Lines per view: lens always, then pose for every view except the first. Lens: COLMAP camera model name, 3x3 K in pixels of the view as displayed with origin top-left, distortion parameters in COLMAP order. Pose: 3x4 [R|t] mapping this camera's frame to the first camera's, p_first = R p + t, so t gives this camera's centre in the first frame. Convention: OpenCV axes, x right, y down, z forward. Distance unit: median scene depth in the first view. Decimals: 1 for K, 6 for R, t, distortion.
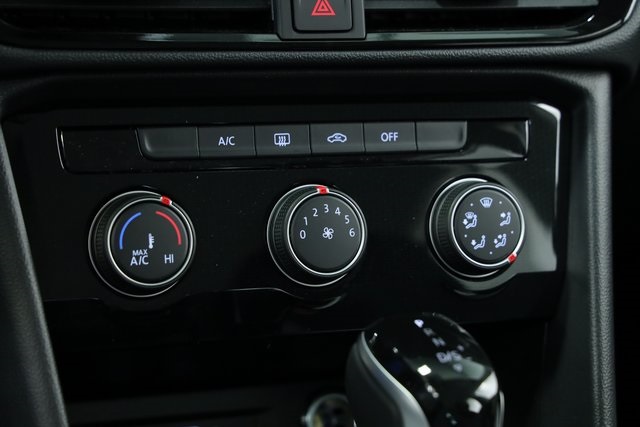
lens RADIAL K [[1807.1, 0, 322.4], [0, 1807.1, 212.4], [0, 0, 1]] dist [0.577357, 0.000000]
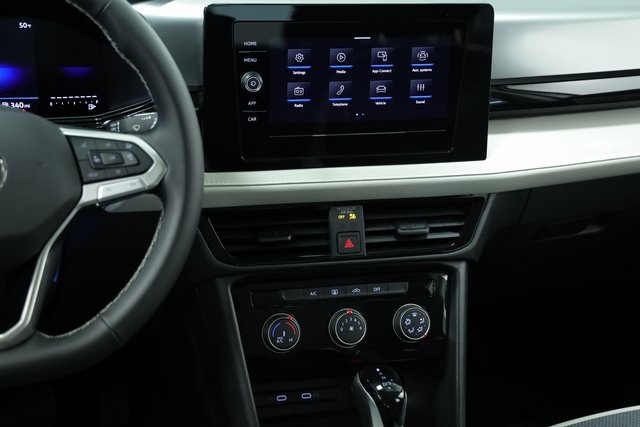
lens RADIAL K [[1080.7, 0, 319.8], [0, 1080.7, 215.9], [0, 0, 1]] dist [0.200863, 0.000000]
pose [[0.991265, 0.000774, -0.131886, 0.165269], [0.003639, 0.999442, 0.033214, -0.205060], [0.131838, -0.033404, 0.990708, -0.571104]]
